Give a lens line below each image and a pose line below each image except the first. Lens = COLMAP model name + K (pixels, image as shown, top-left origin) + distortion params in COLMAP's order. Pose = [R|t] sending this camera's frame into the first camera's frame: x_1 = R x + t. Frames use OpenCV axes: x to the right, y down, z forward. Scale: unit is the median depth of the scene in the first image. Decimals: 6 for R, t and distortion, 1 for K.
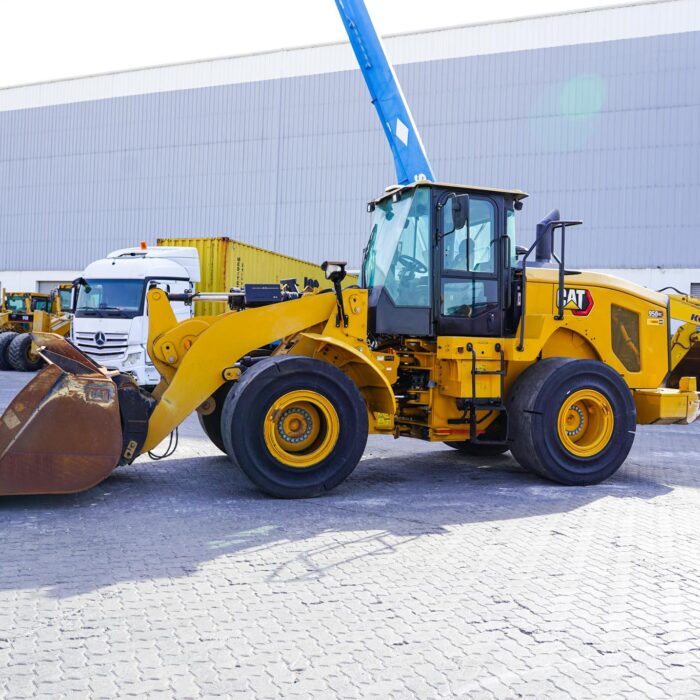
lens RADIAL K [[734.8, 0, 351.1], [0, 734.8, 349.3], [0, 0, 1]] dist [-0.012201, 0.000000]
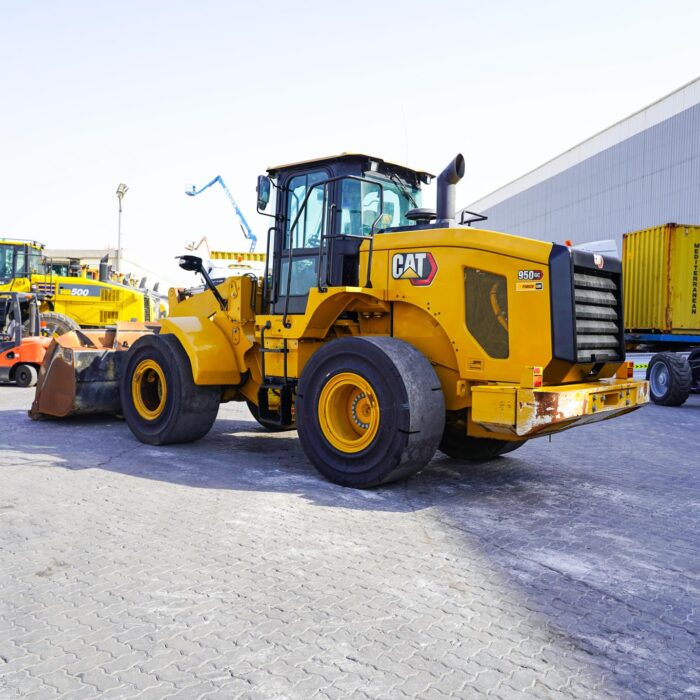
lens RADIAL K [[734.8, 0, 348.7], [0, 734.8, 351.1], [0, 0, 1]] dist [-0.012201, 0.000000]
pose [[0.504428, 0.008221, -0.863414, 0.964438], [-0.020270, 0.999792, -0.002323, 0.029312], [0.863216, 0.018673, 0.504490, 0.527385]]
